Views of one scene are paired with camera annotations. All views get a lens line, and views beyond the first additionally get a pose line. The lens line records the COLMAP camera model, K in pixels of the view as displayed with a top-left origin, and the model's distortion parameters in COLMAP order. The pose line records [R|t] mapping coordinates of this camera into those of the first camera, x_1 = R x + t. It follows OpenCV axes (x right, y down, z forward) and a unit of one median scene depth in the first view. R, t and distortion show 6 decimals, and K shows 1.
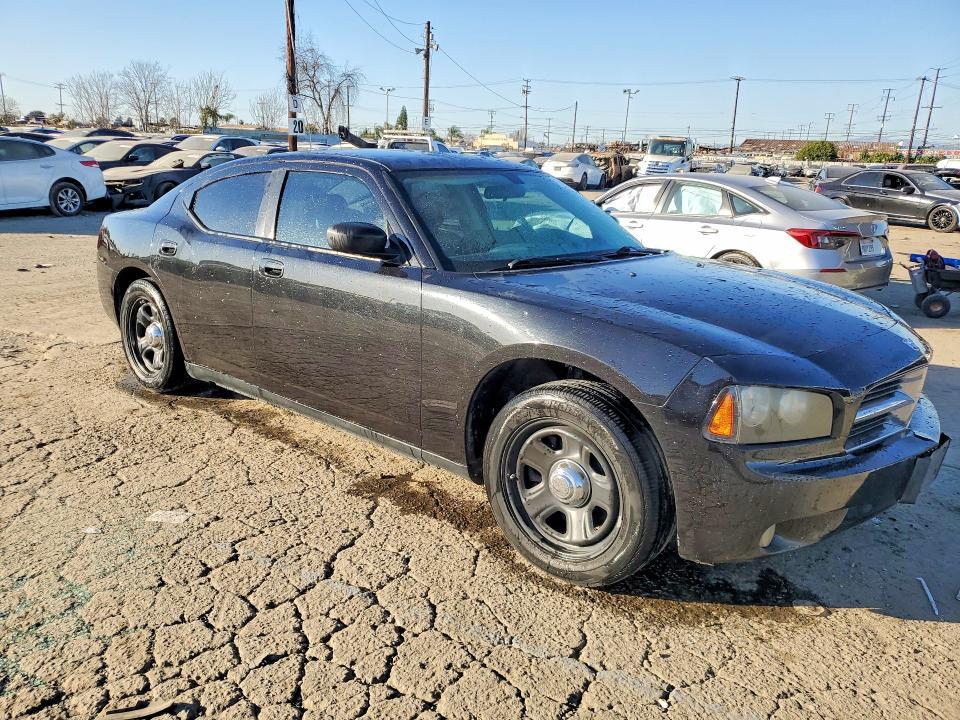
lens RADIAL K [[756.3, 0, 480.0], [0, 756.3, 360.0], [0, 0, 1]] dist [0.004497, 0.002331]
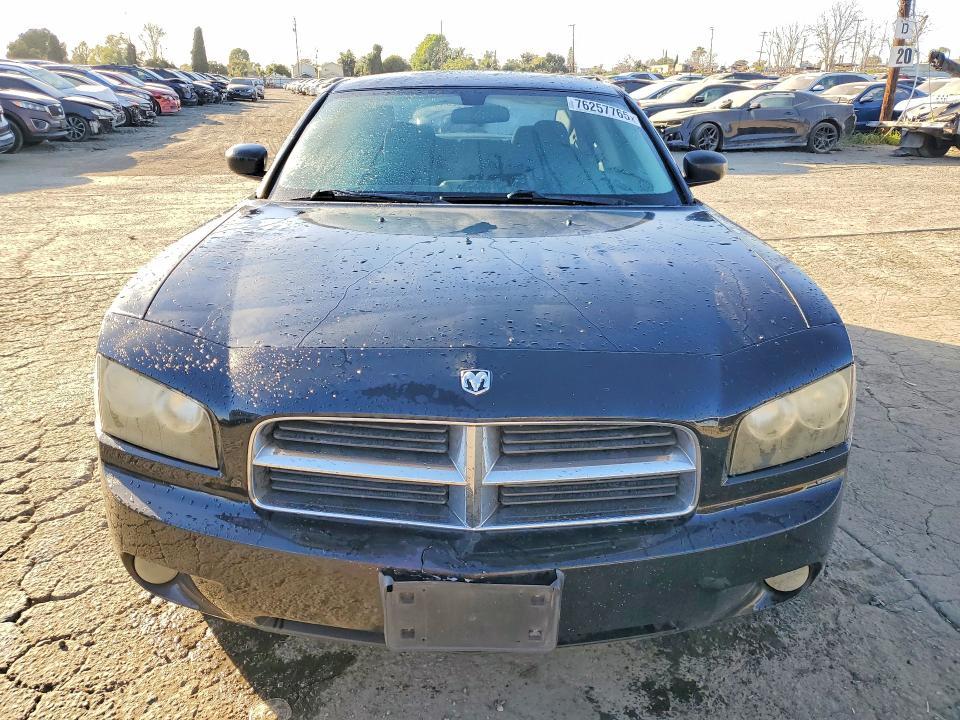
lens RADIAL K [[725.6, 0, 480.0], [0, 725.6, 360.0], [0, 0, 1]] dist [0.007526, 0.006921]
pose [[0.668031, 0.224033, -0.709608, 0.466758], [-0.165343, 0.974454, 0.151993, -0.063345], [0.725532, 0.015792, 0.688008, 0.321342]]
